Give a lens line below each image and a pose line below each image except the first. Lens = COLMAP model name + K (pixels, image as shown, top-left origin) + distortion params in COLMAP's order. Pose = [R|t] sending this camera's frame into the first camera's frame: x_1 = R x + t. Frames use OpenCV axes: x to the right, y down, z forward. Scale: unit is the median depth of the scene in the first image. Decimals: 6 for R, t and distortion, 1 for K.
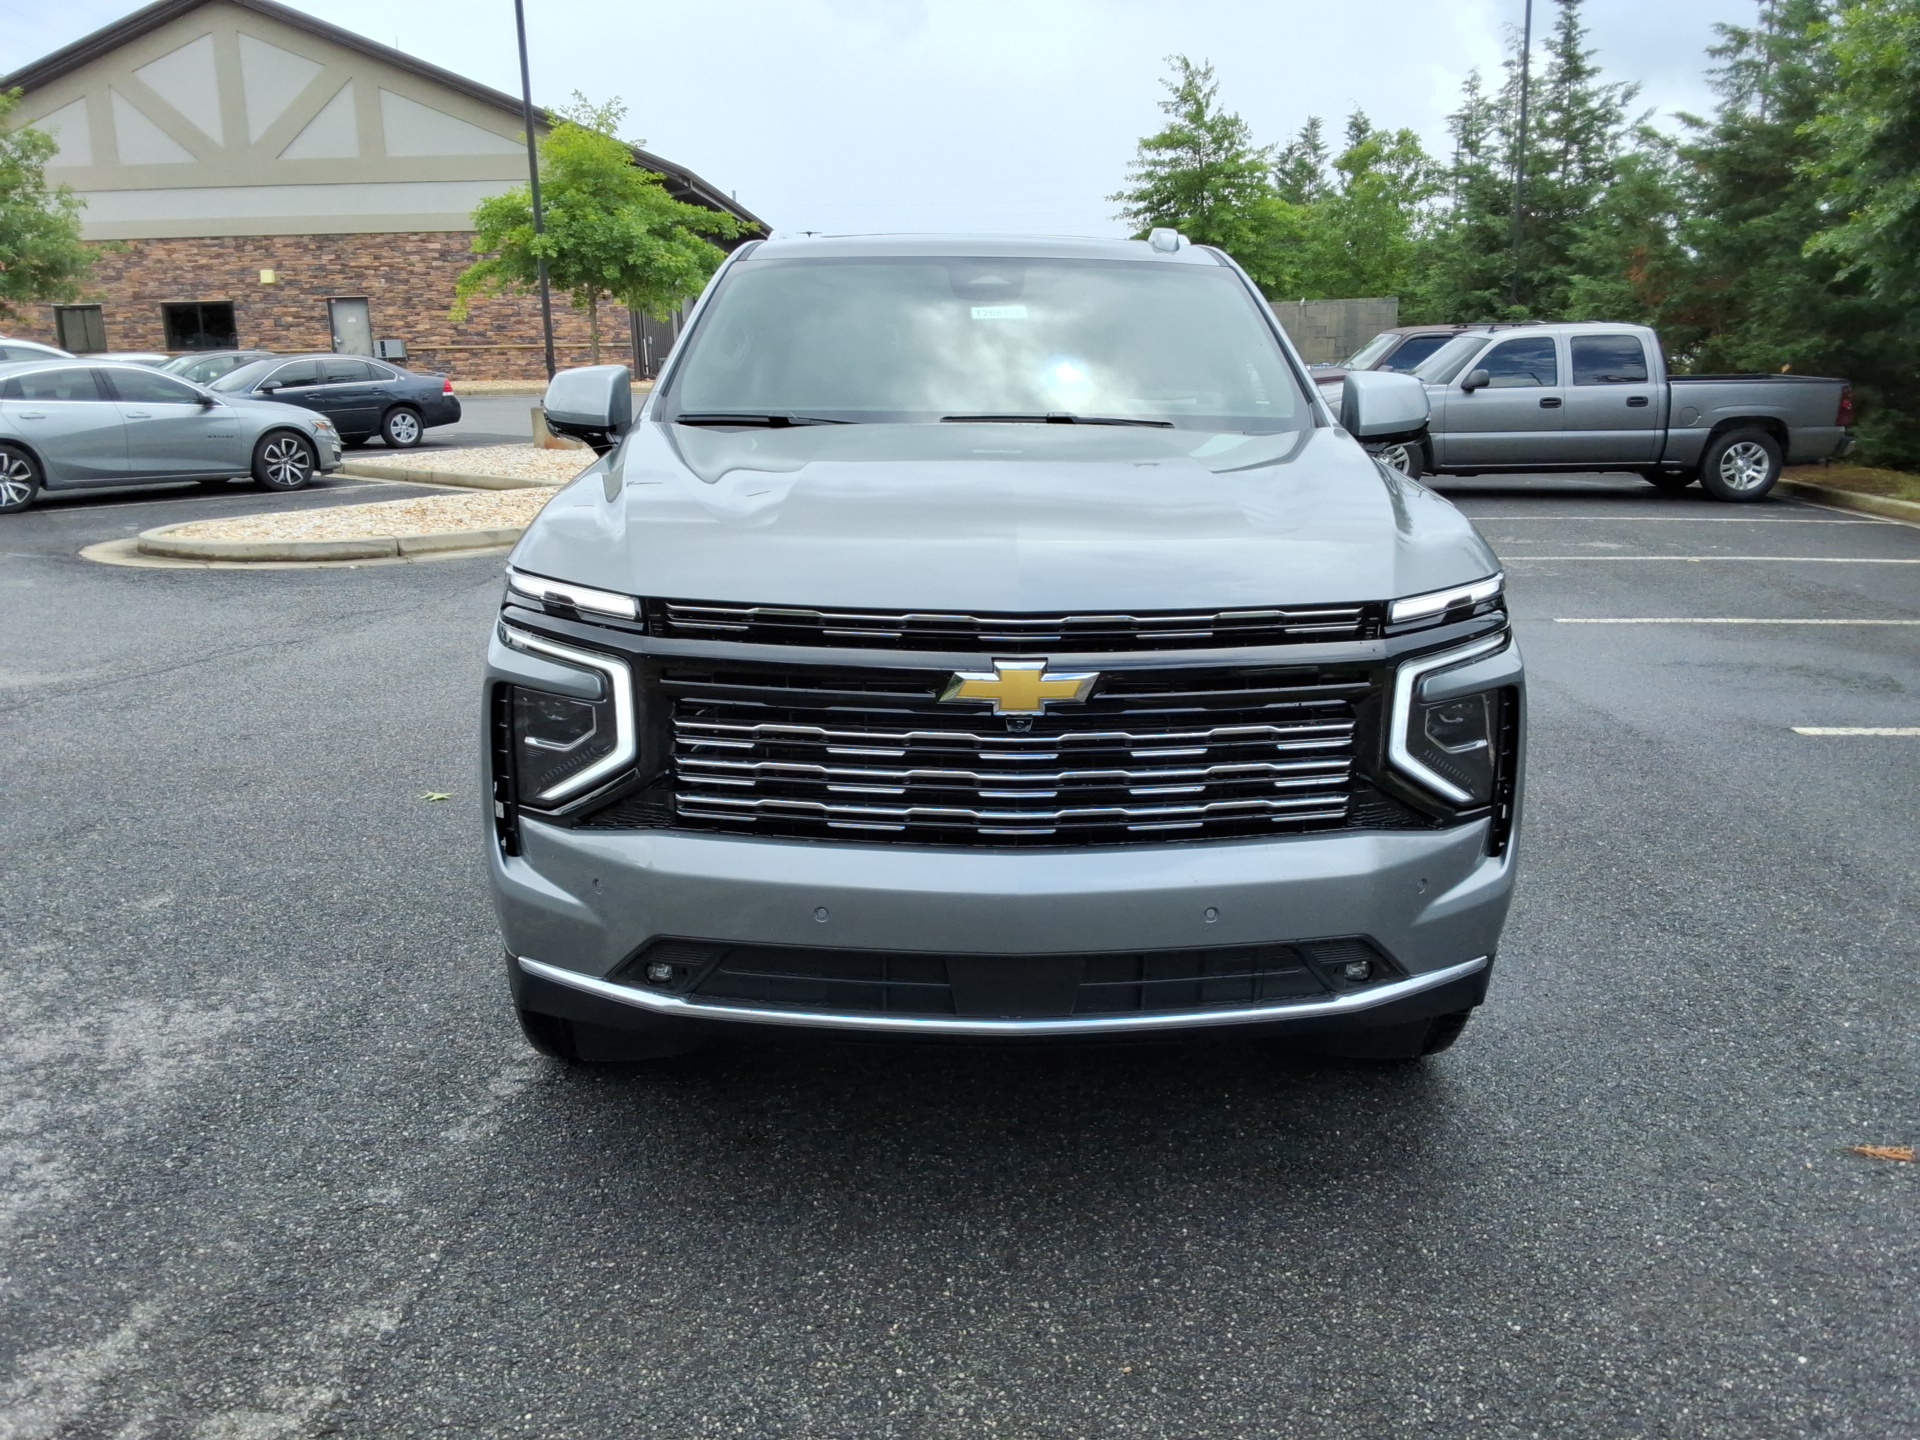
lens RADIAL K [[1549.4, 0, 978.8], [0, 1549.4, 708.9], [0, 0, 1]] dist [0.097490, -0.165358]
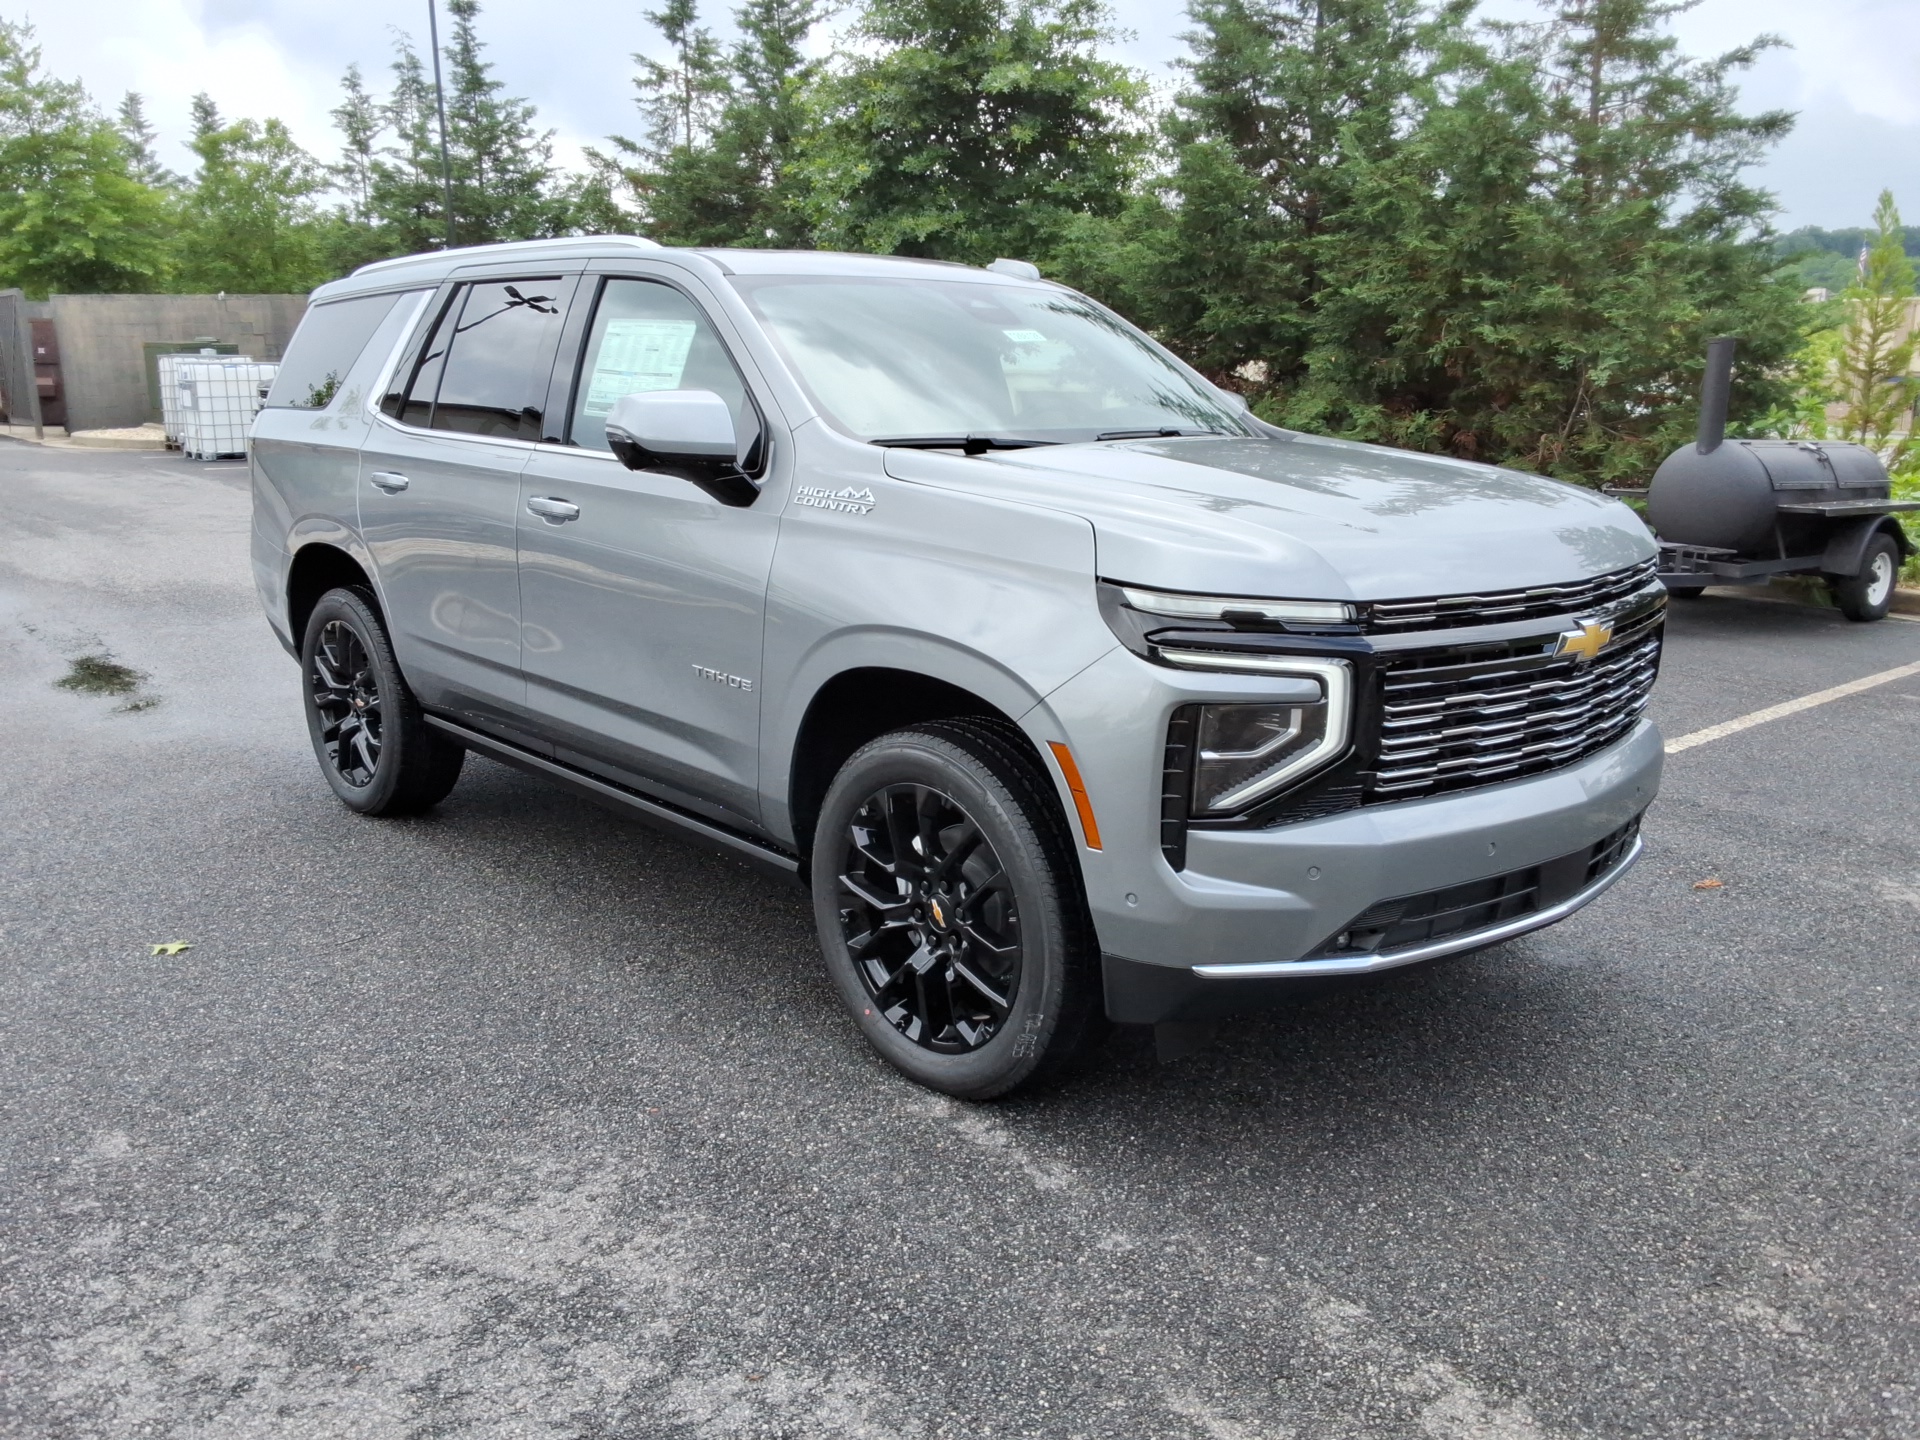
lens RADIAL K [[1583.1, 0, 957.8], [0, 1583.1, 682.0], [0, 0, 1]] dist [0.038022, -0.052293]
pose [[0.745227, -0.132134, 0.653588, -0.120486], [0.143825, 0.988950, 0.035943, -0.009904], [-0.651115, 0.067217, 0.755997, 0.033698]]
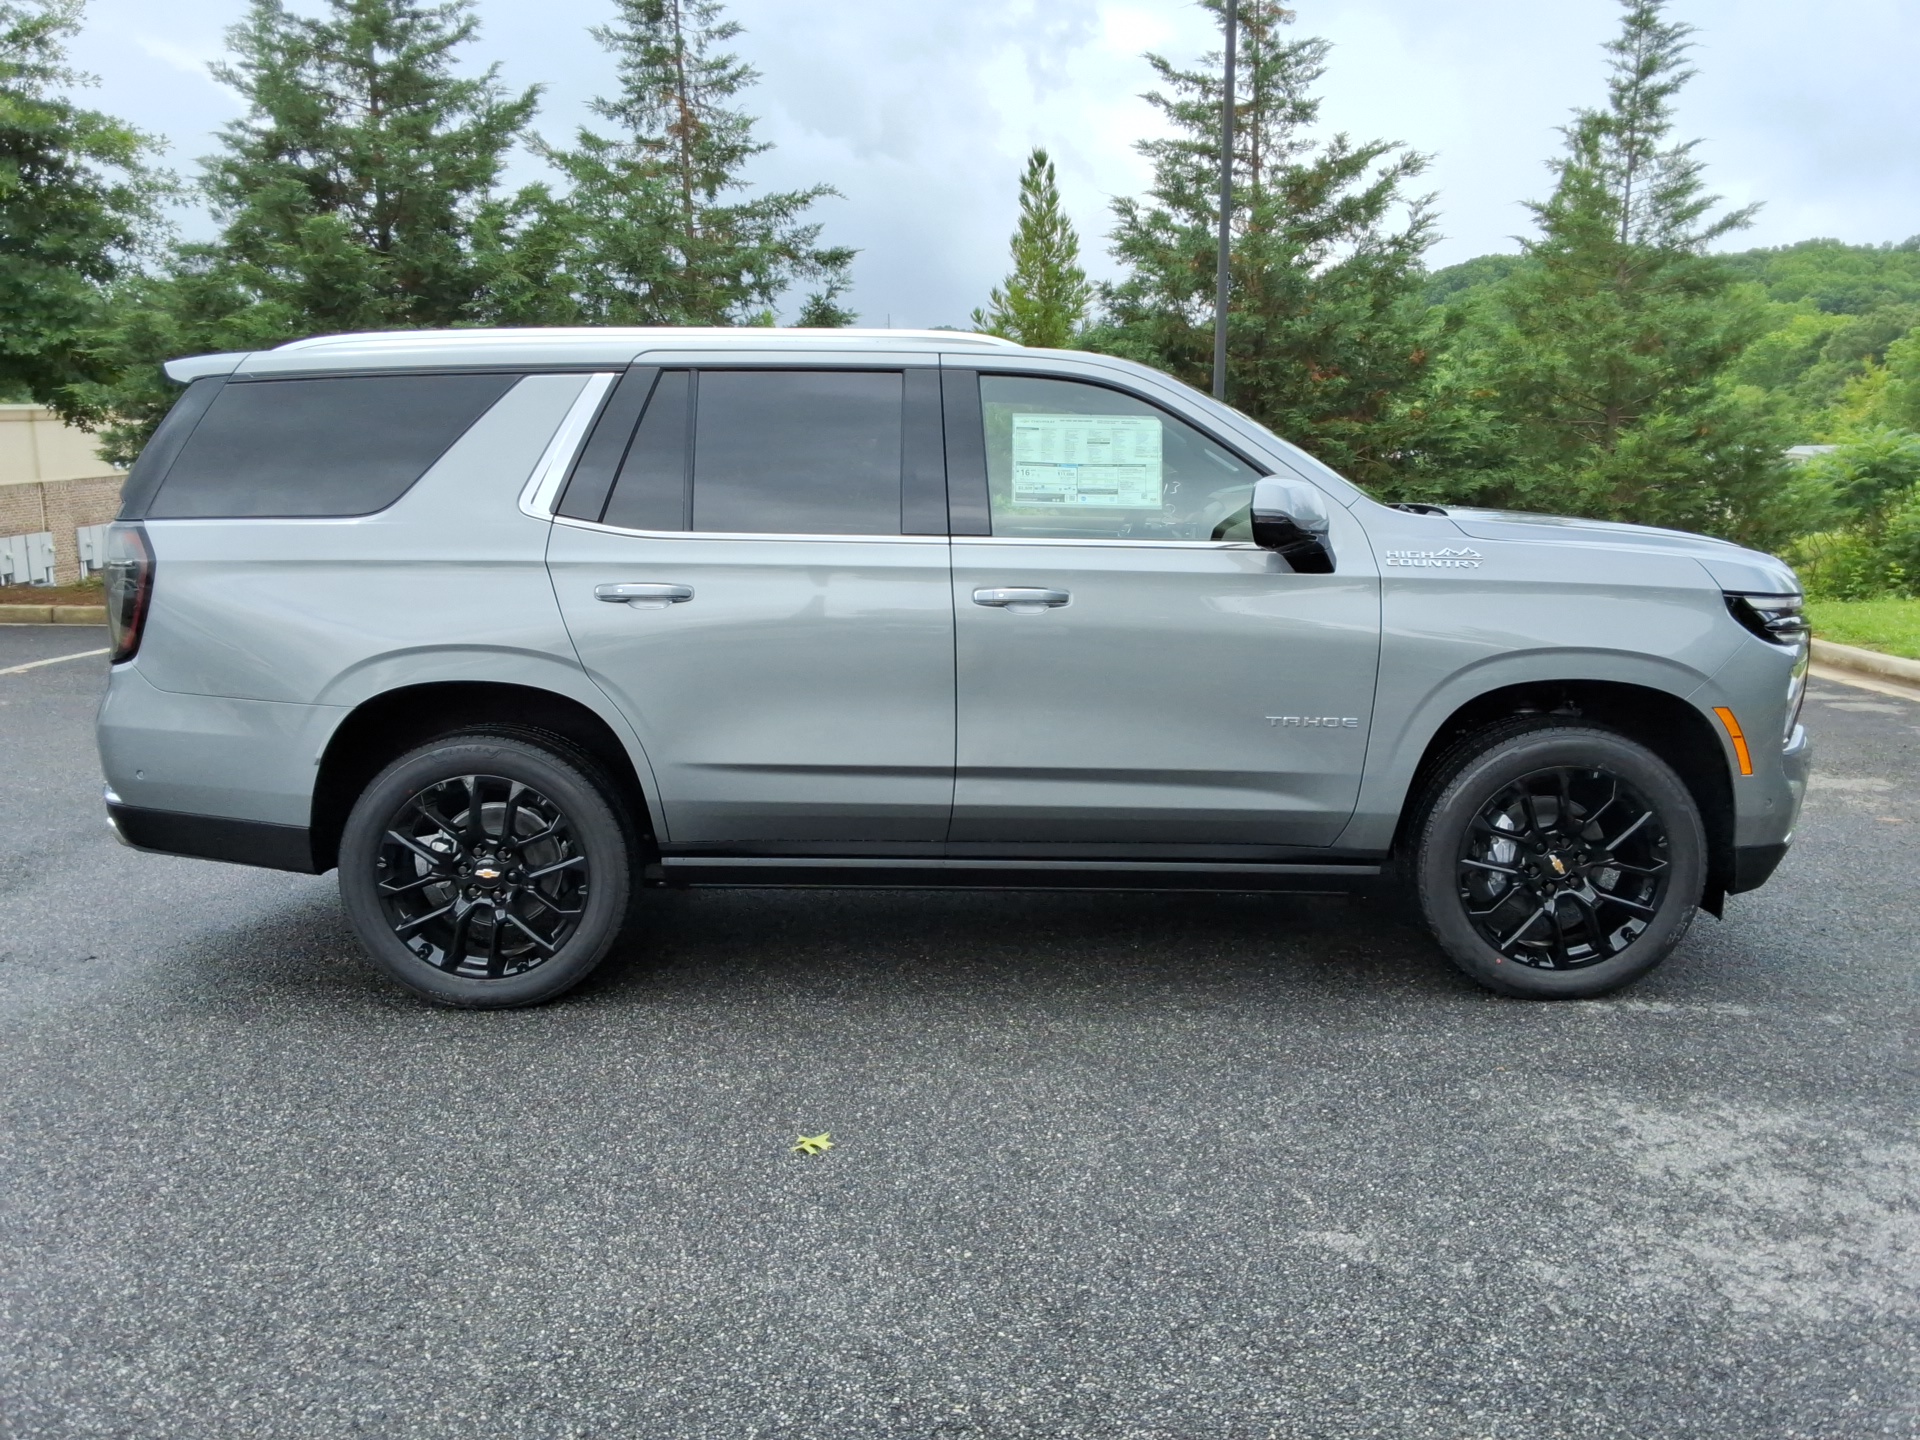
lens RADIAL K [[1549.4, 0, 978.8], [0, 1549.4, 708.9], [0, 0, 1]] dist [0.097490, -0.165358]
pose [[0.009155, -0.167181, 0.985884, -0.210225], [0.215902, 0.963000, 0.161296, -0.046028], [-0.976372, 0.211378, 0.044911, 0.193001]]
